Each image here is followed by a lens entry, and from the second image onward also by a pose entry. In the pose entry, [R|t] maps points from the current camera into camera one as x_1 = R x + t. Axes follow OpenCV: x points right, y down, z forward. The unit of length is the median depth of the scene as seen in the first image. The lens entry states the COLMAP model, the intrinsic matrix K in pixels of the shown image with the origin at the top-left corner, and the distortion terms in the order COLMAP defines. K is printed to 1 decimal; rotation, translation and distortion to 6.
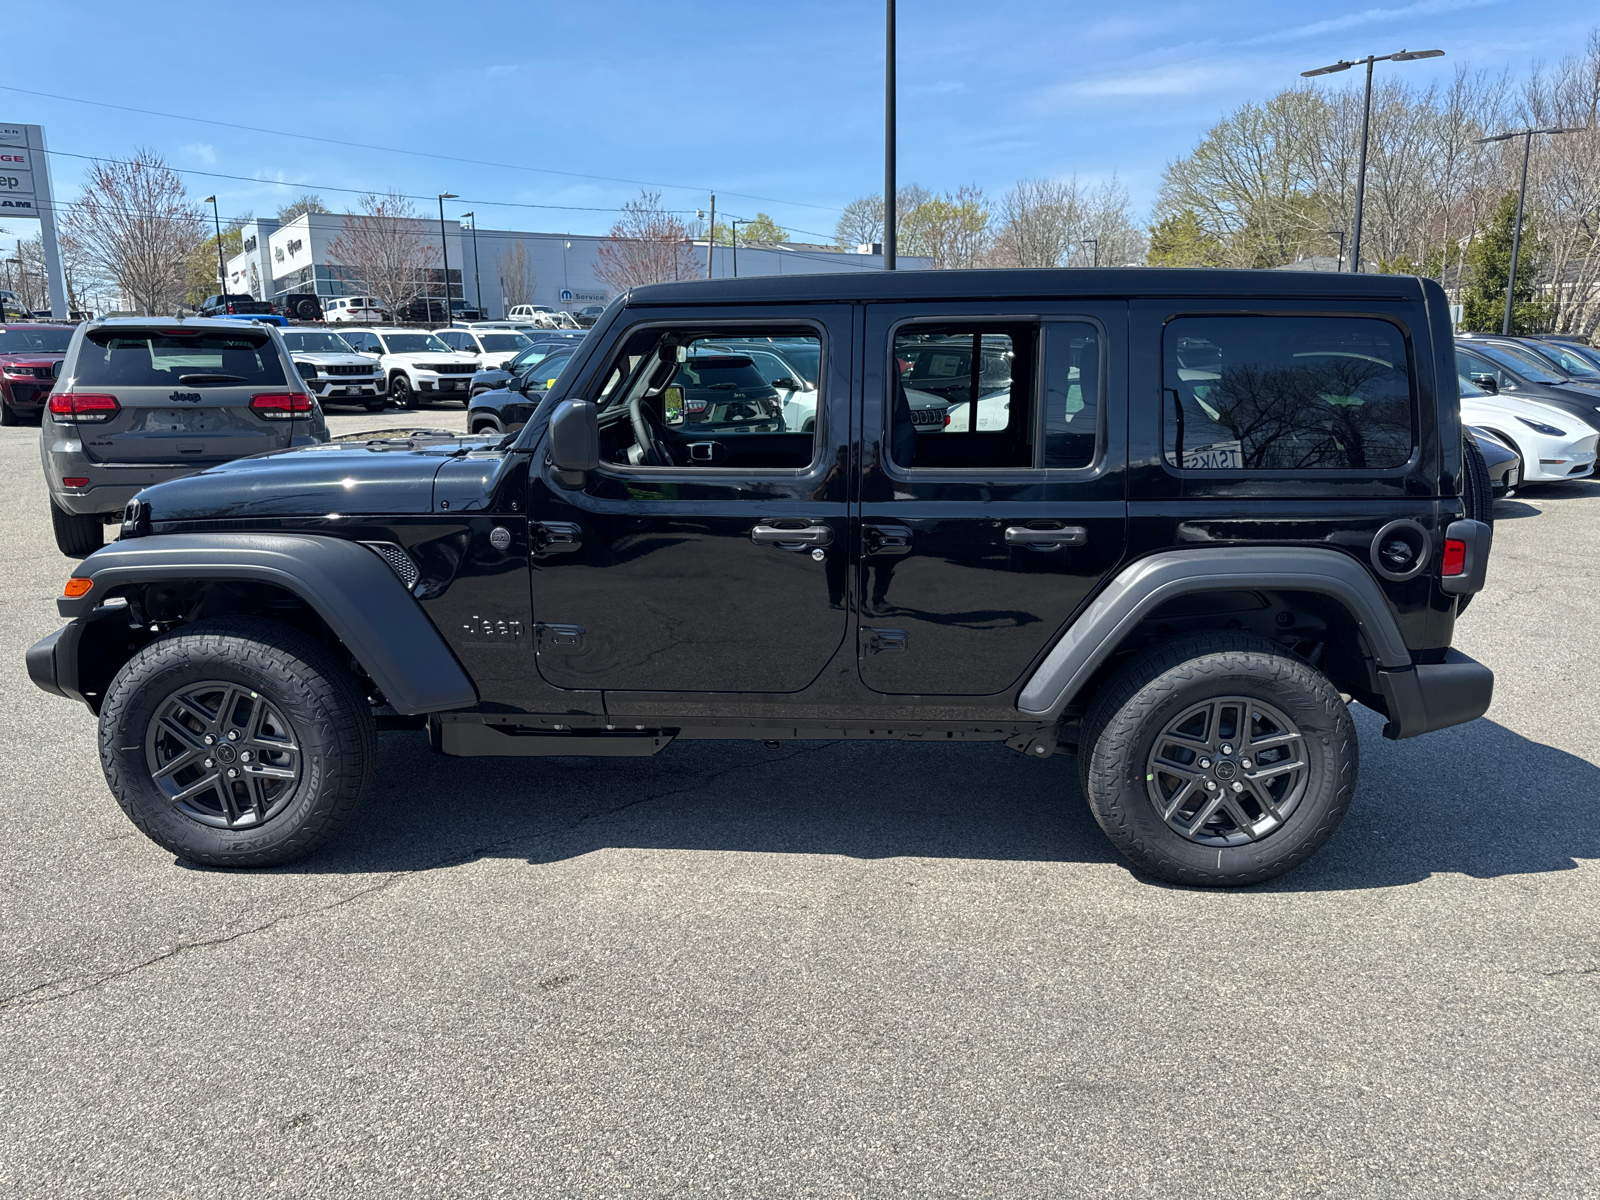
lens RADIAL K [[1156.2, 0, 811.3], [0, 1156.2, 605.2], [0, 0, 1]] dist [0.051274, -0.056455]
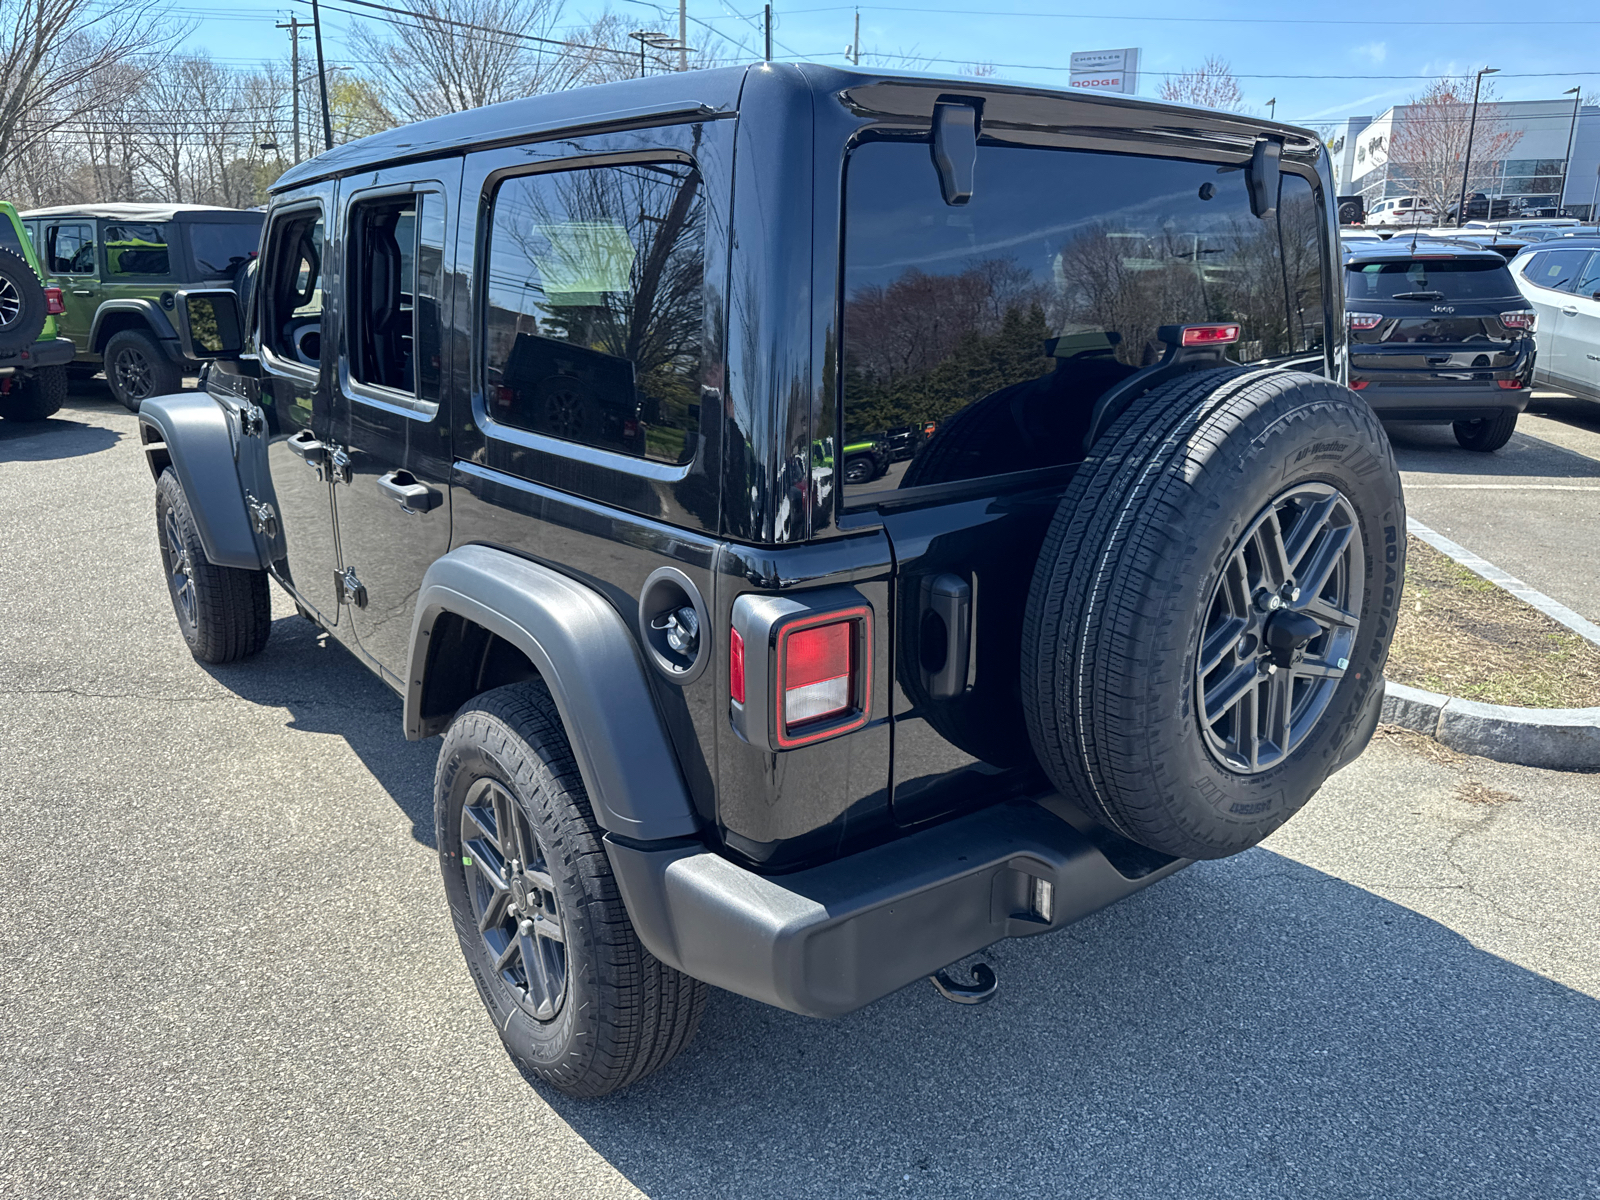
lens RADIAL K [[1156.2, 0, 811.3], [0, 1156.2, 605.2], [0, 0, 1]] dist [0.051274, -0.056455]
pose [[0.612368, 0.229490, -0.756532, 0.090336], [-0.172458, 0.972672, 0.155459, -0.015033], [0.771534, 0.035272, 0.635210, 0.069539]]
